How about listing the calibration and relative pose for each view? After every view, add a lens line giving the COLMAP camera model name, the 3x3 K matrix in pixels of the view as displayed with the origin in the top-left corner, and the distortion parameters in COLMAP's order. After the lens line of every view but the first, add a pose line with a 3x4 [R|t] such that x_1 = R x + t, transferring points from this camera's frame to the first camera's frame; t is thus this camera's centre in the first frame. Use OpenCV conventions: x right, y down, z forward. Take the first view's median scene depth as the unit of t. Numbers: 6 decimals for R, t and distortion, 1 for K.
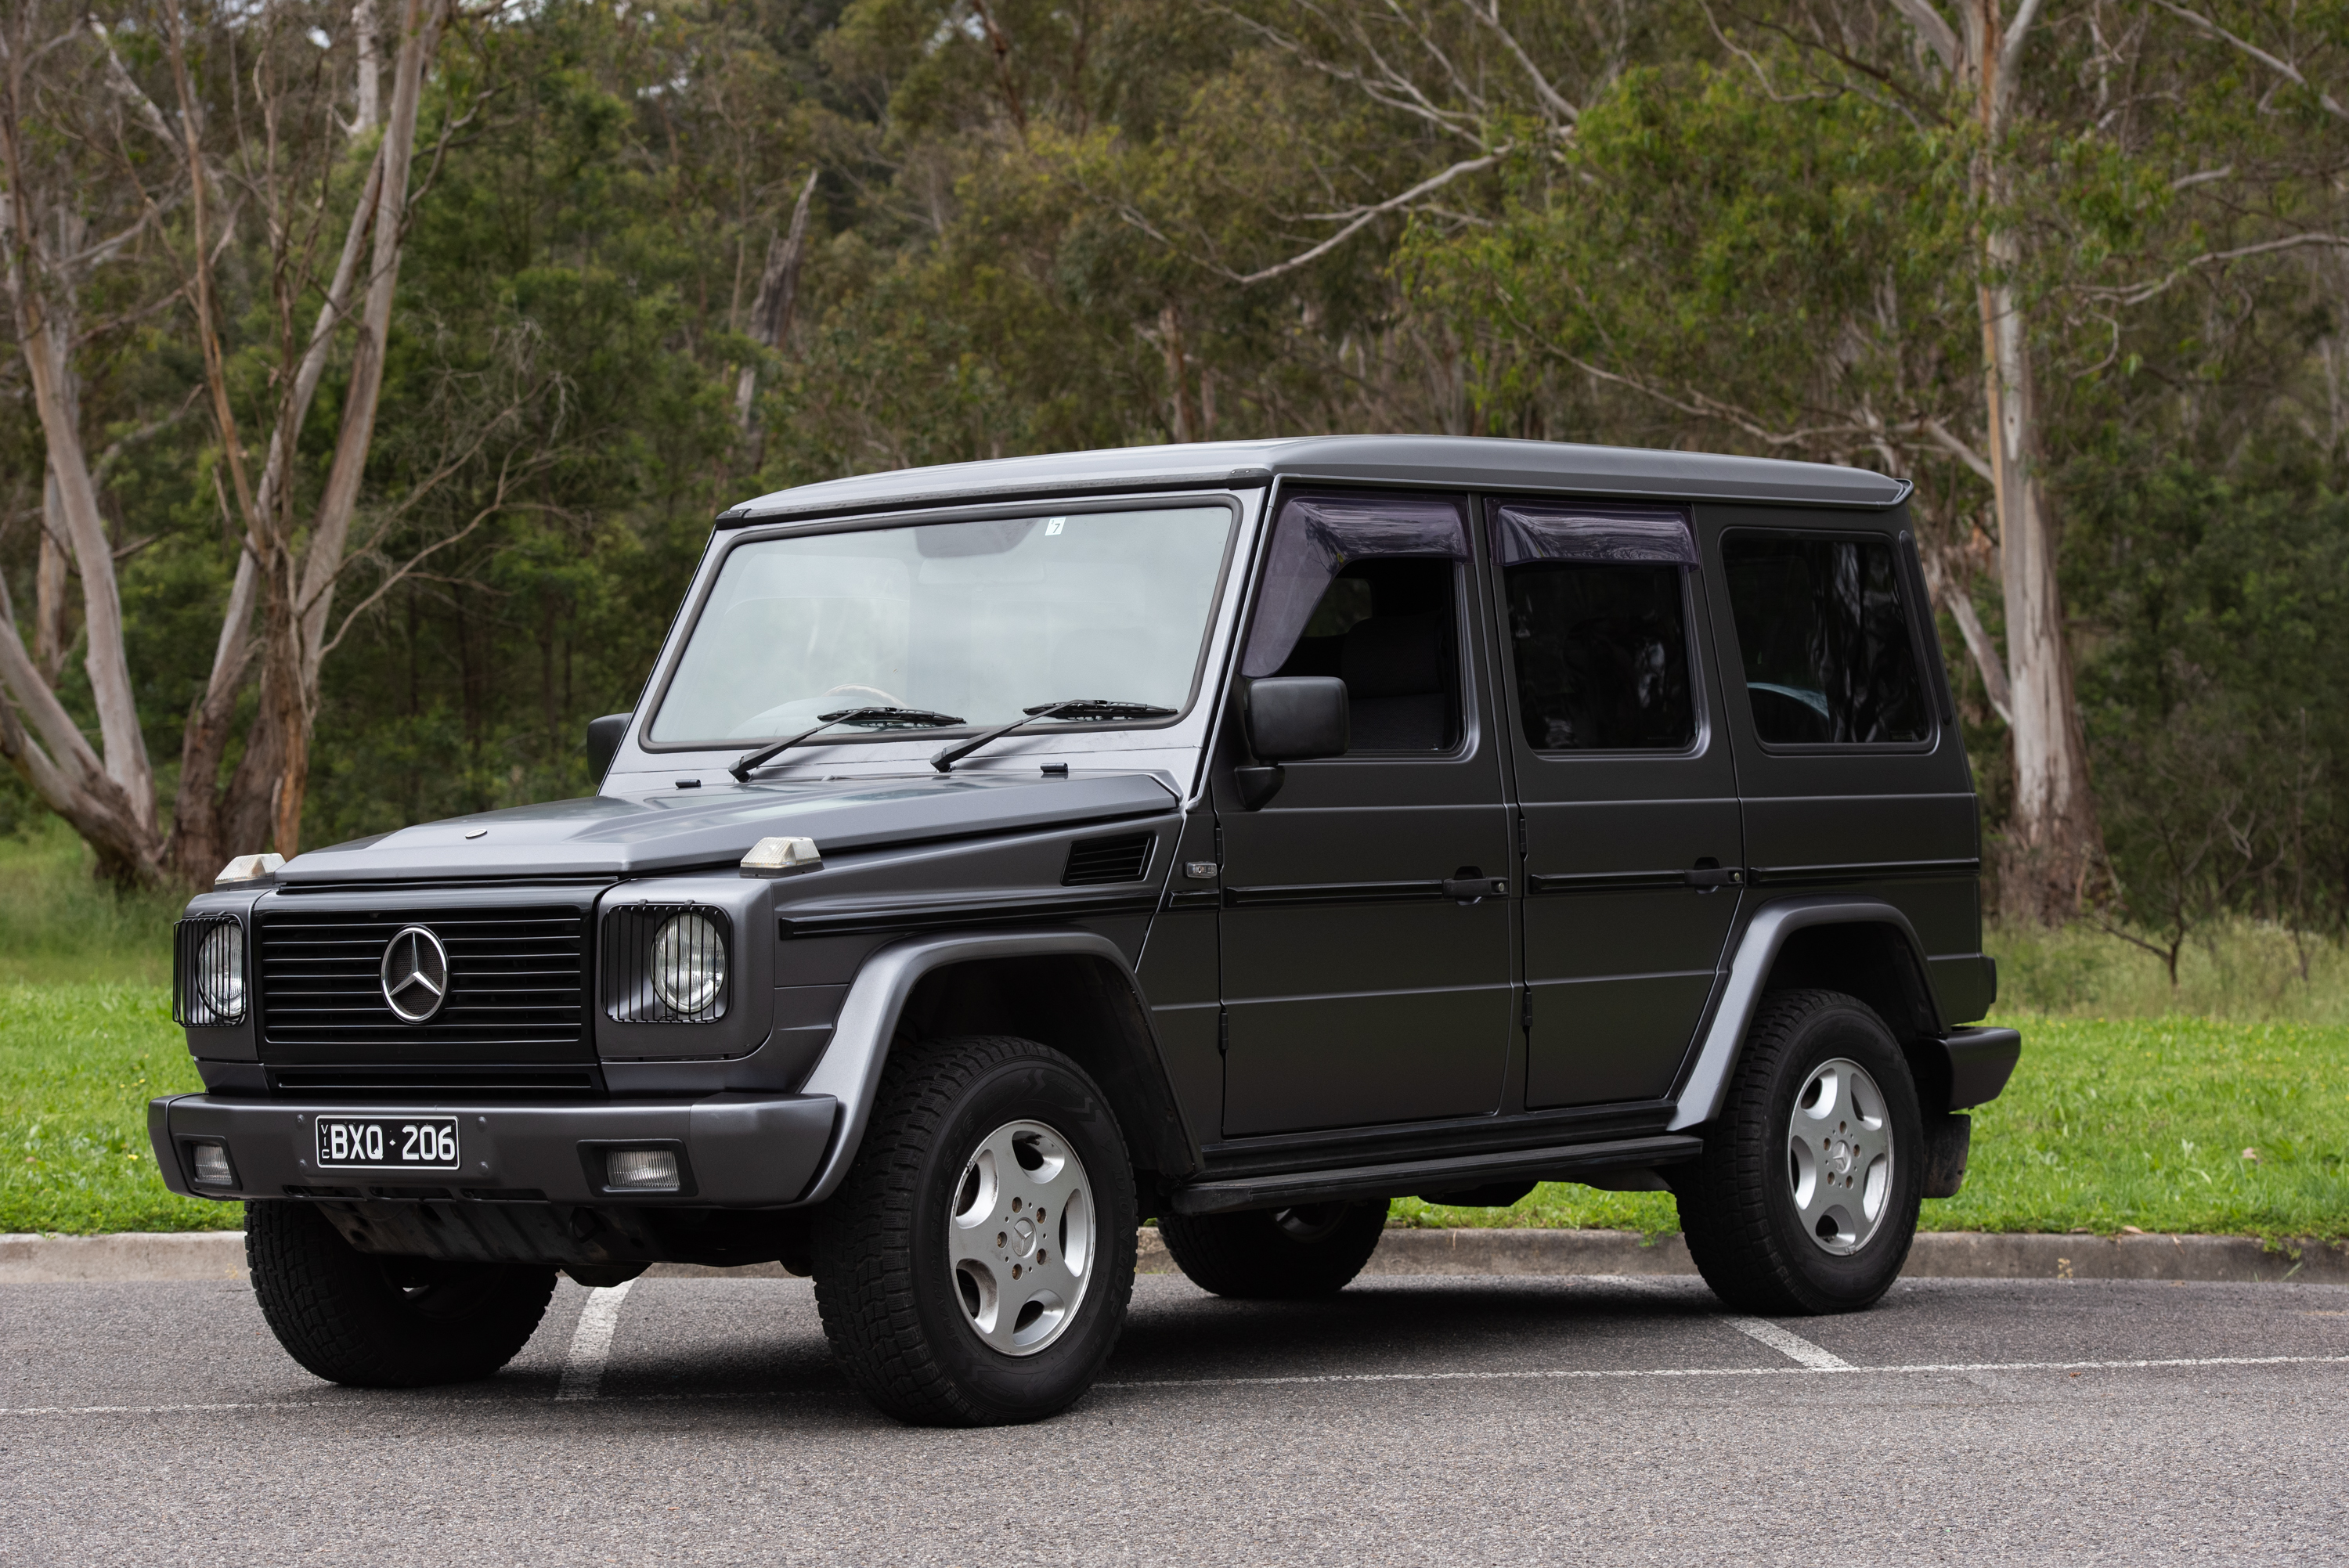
lens RADIAL K [[5860.9, 0, 1174.5], [0, 5860.9, 784.0], [0, 0, 1]] dist [0.079670, 0.515457]
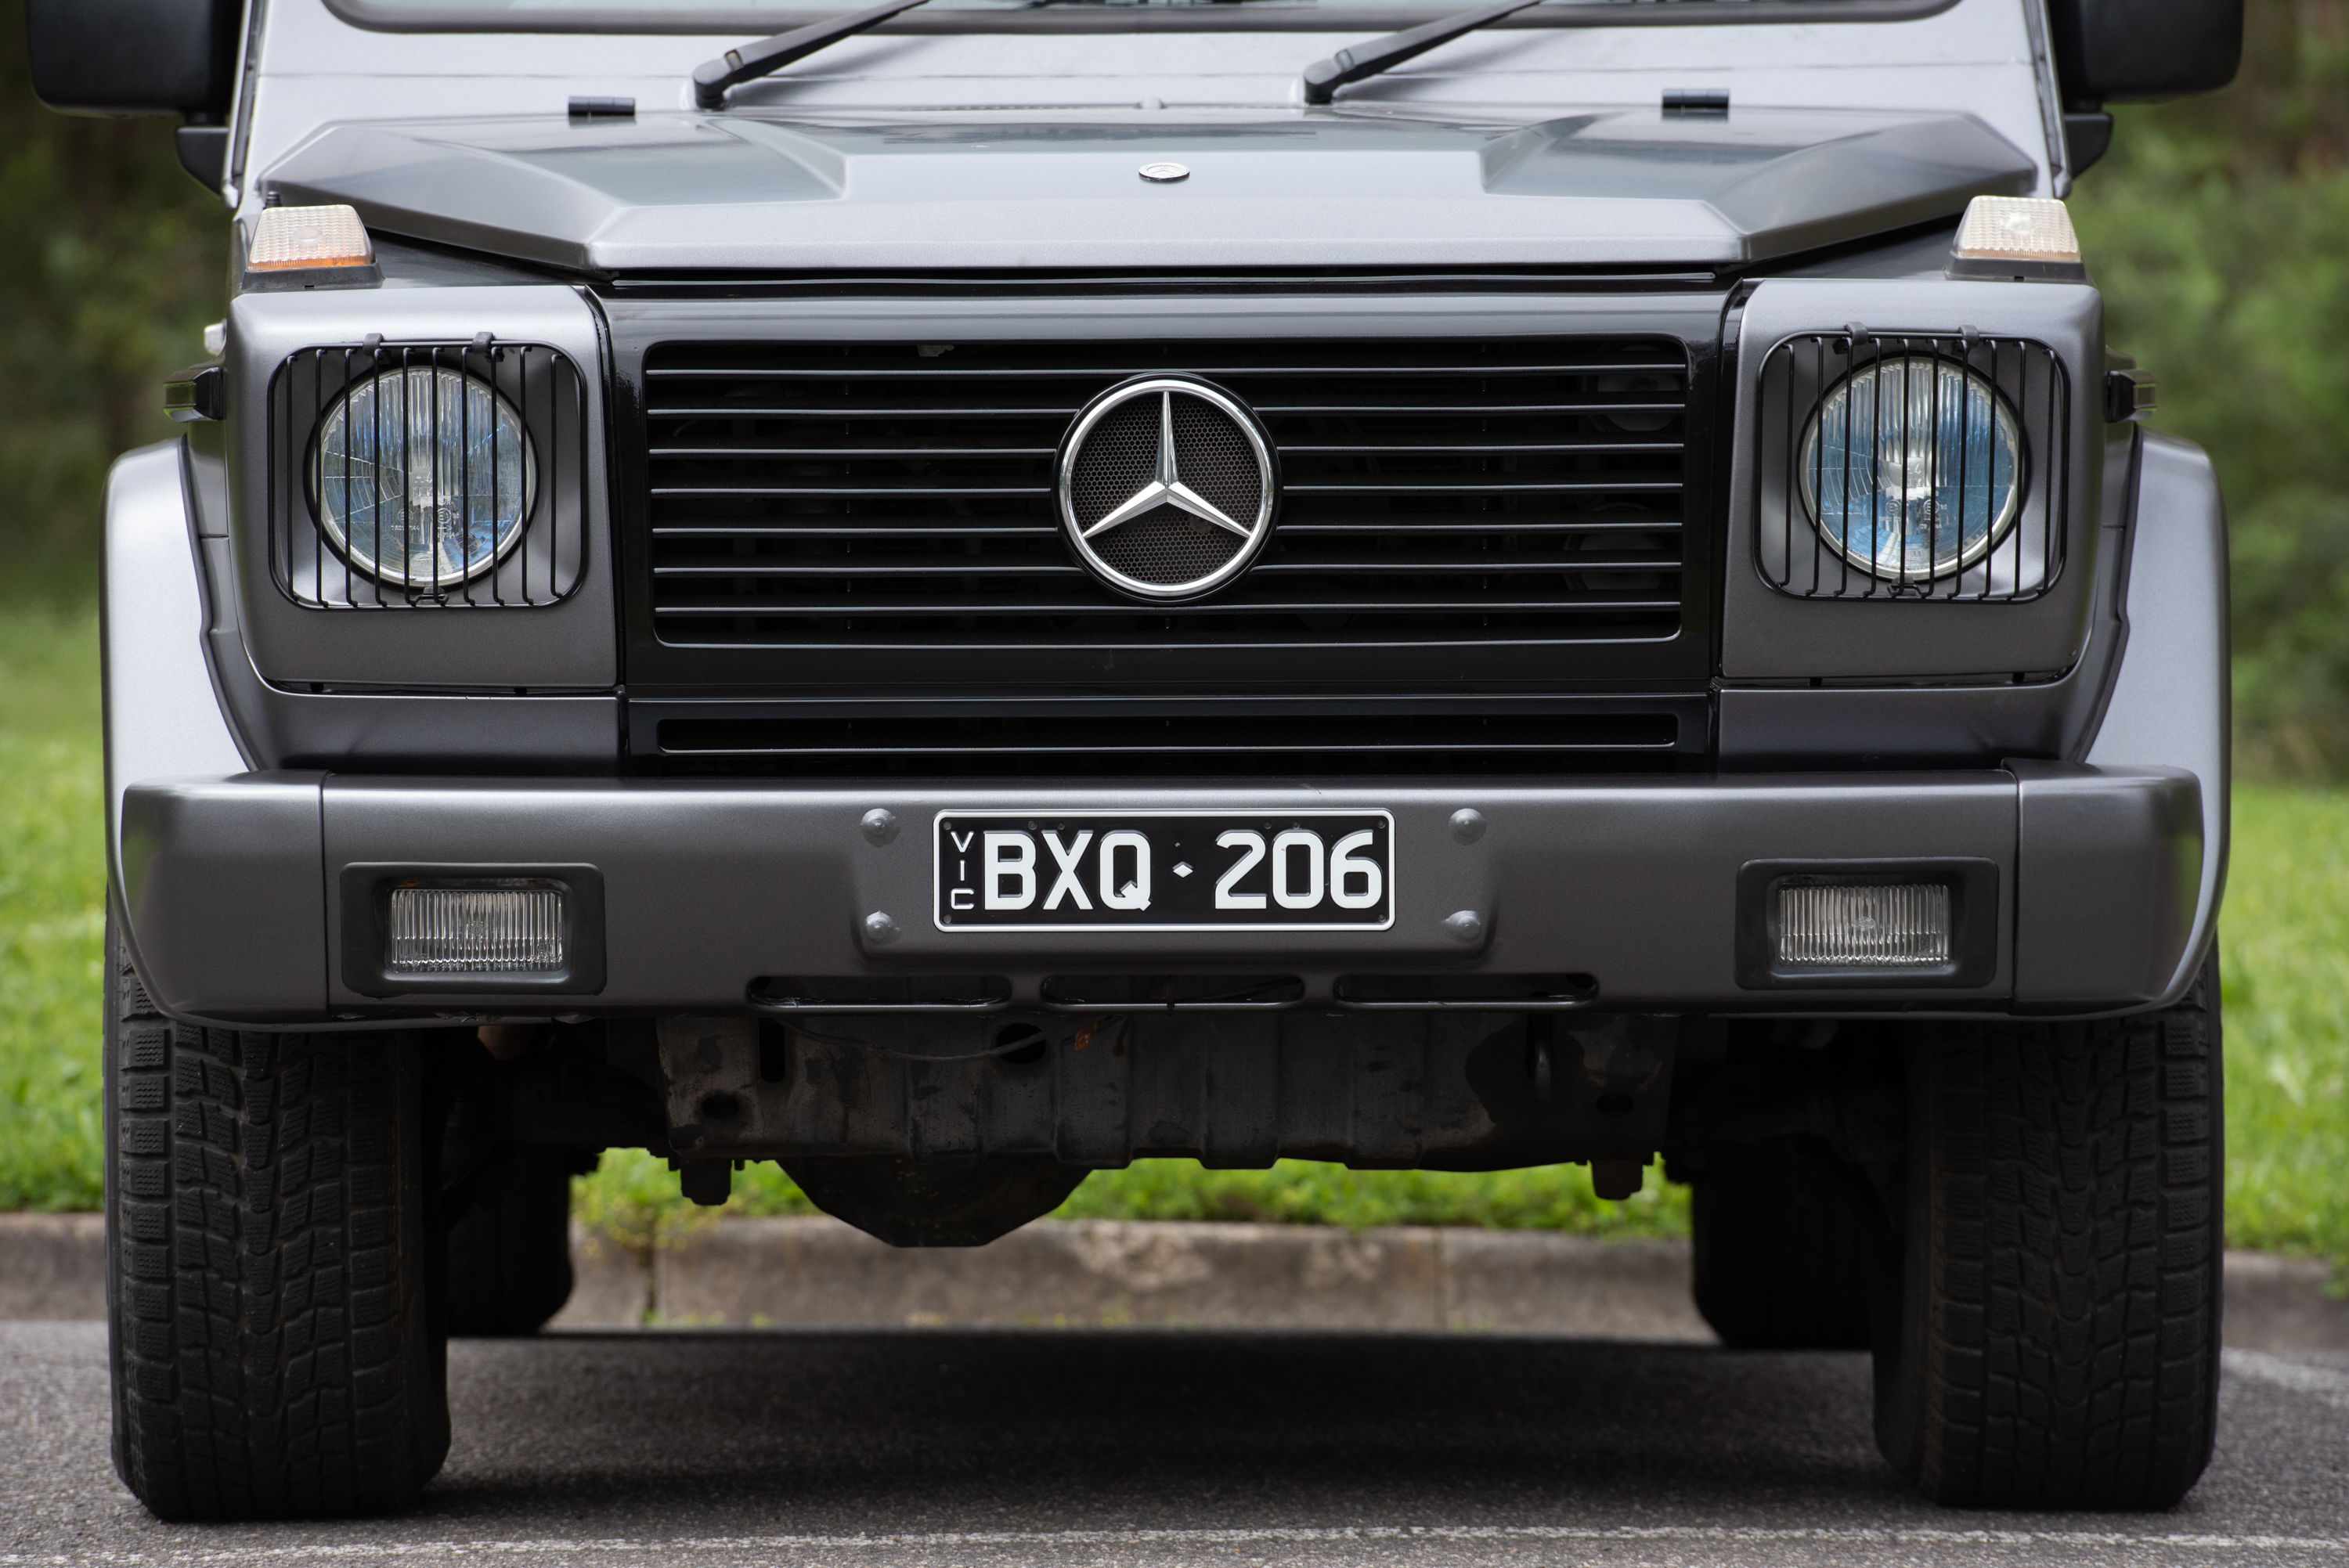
lens RADIAL K [[13005.4, 0, 1174.5], [0, 13005.4, 784.0], [0, 0, 1]] dist [2.331012, -5.674891]
pose [[0.782622, 0.019845, 0.622181, -0.728353], [-0.025285, 0.999680, -0.000081, 0.054369], [-0.621984, -0.015668, 0.782873, 0.243912]]
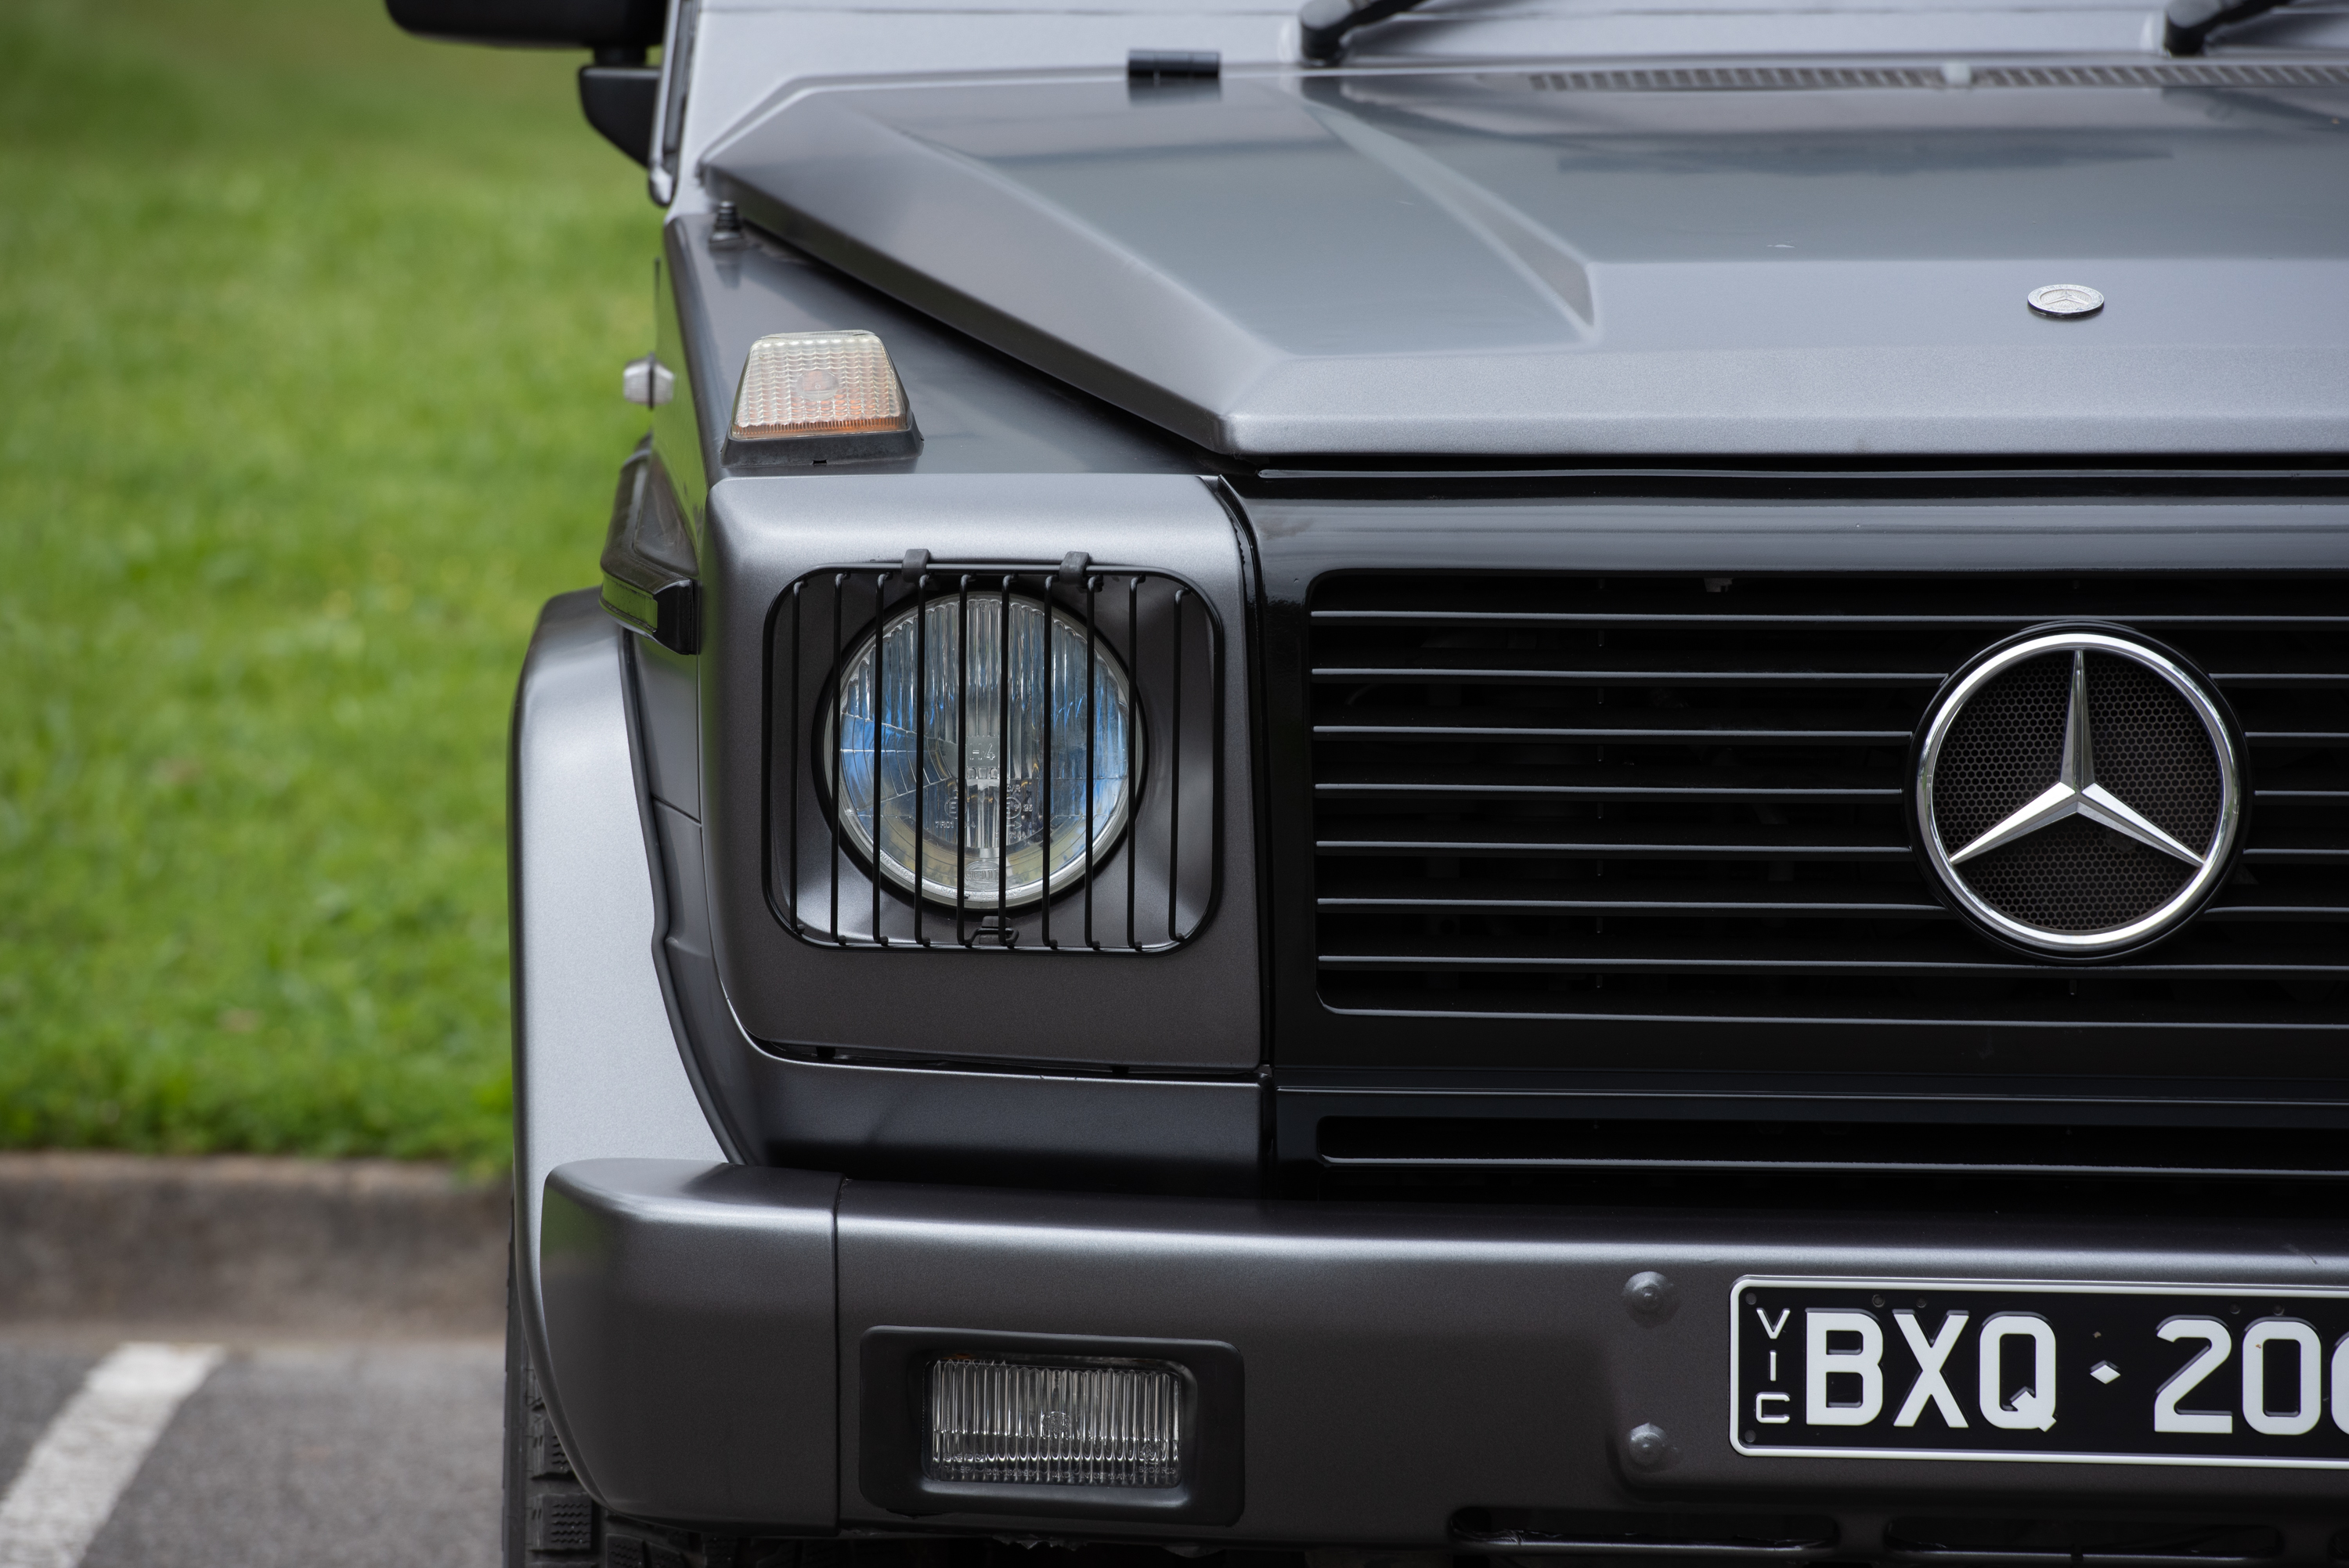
lens RADIAL K [[13005.4, 0, 1174.5], [0, 13005.4, 784.0], [0, 0, 1]] dist [2.331012, -5.674891]
pose [[0.786901, -0.016347, 0.616862, -0.570551], [-0.037414, 0.996546, 0.074135, -0.015069], [-0.615944, -0.081416, 0.783572, 0.512008]]
